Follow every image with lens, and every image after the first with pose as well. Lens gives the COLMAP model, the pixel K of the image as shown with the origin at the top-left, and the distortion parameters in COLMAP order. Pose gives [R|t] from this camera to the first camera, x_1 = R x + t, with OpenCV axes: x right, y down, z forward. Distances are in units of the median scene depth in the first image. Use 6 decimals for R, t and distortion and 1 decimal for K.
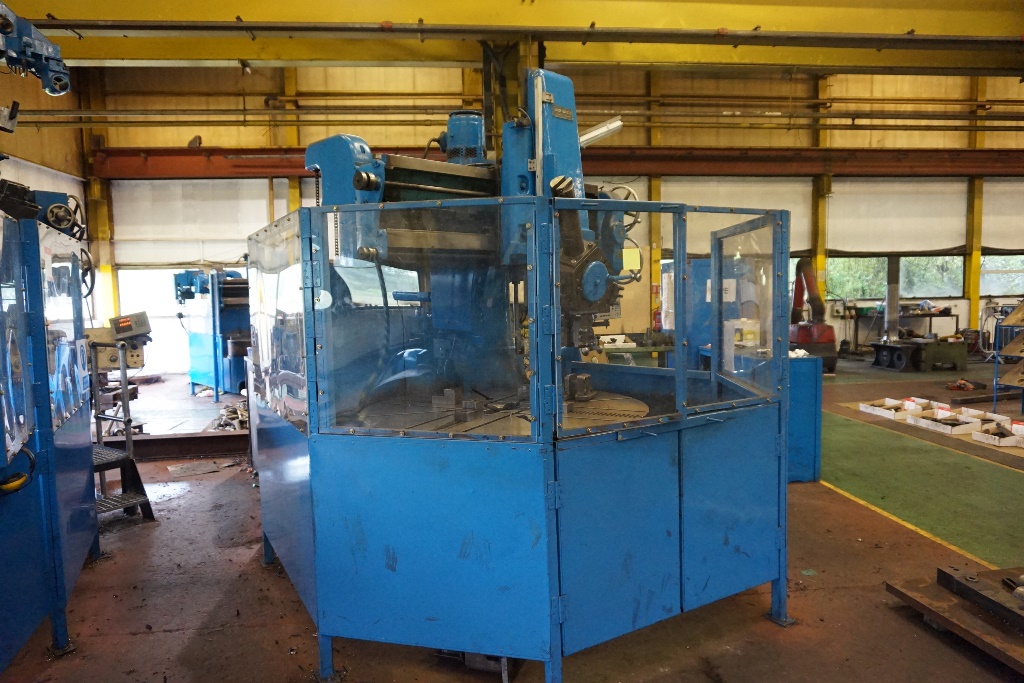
lens RADIAL K [[690.9, 0, 508.9], [0, 690.9, 345.9], [0, 0, 1]] dist [-0.041084, 0.028010]
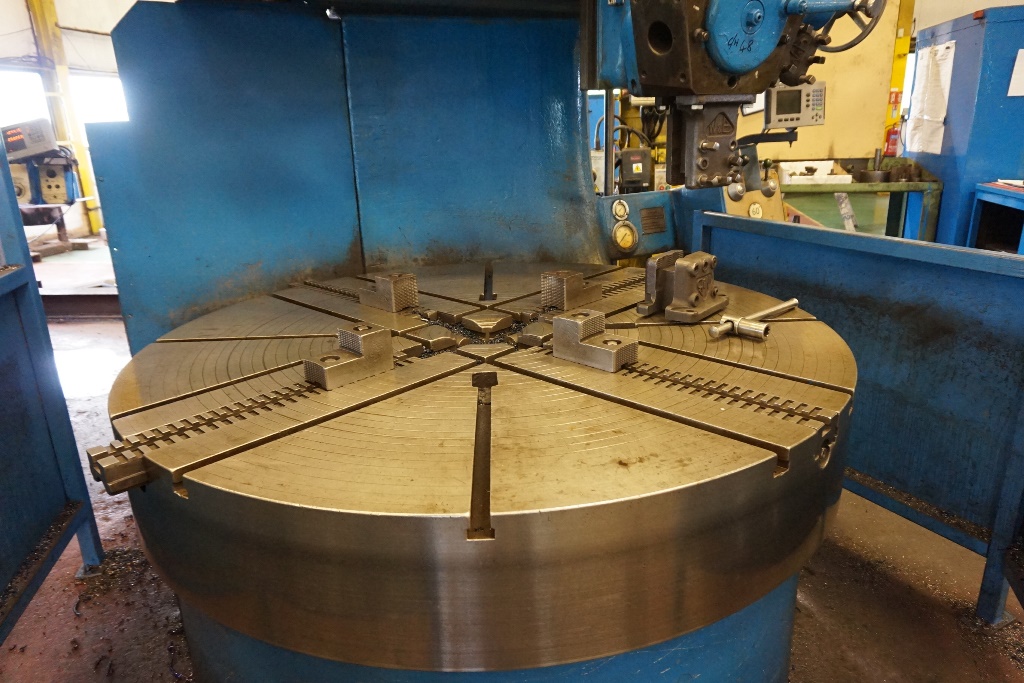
lens RADIAL K [[690.9, 0, 514.8], [0, 690.9, 342.2], [0, 0, 1]] dist [-0.041084, 0.028010]
pose [[0.963545, 0.075136, -0.256778, 0.072570], [-0.011314, 0.970341, 0.241475, -0.003899], [0.267305, -0.229766, 0.935818, 0.369834]]
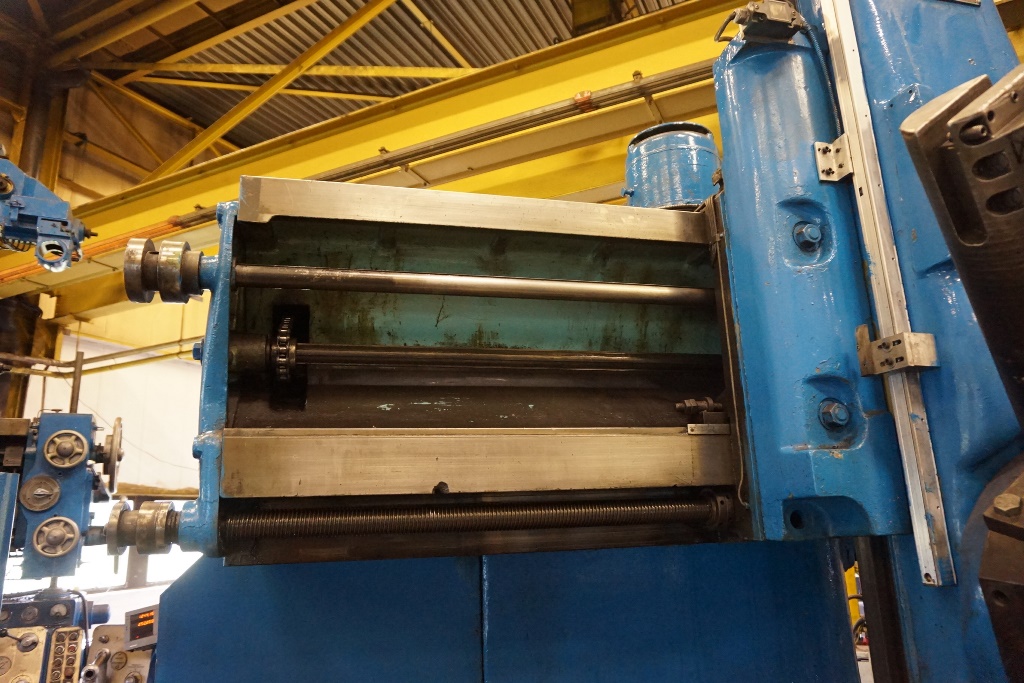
lens RADIAL K [[690.9, 0, 509.3], [0, 690.9, 348.7], [0, 0, 1]] dist [-0.041084, 0.028010]
pose [[0.858105, -0.134810, -0.495461, 0.031123], [-0.021354, 0.954715, -0.296753, -0.071883], [0.513030, 0.265225, 0.816367, 0.484338]]
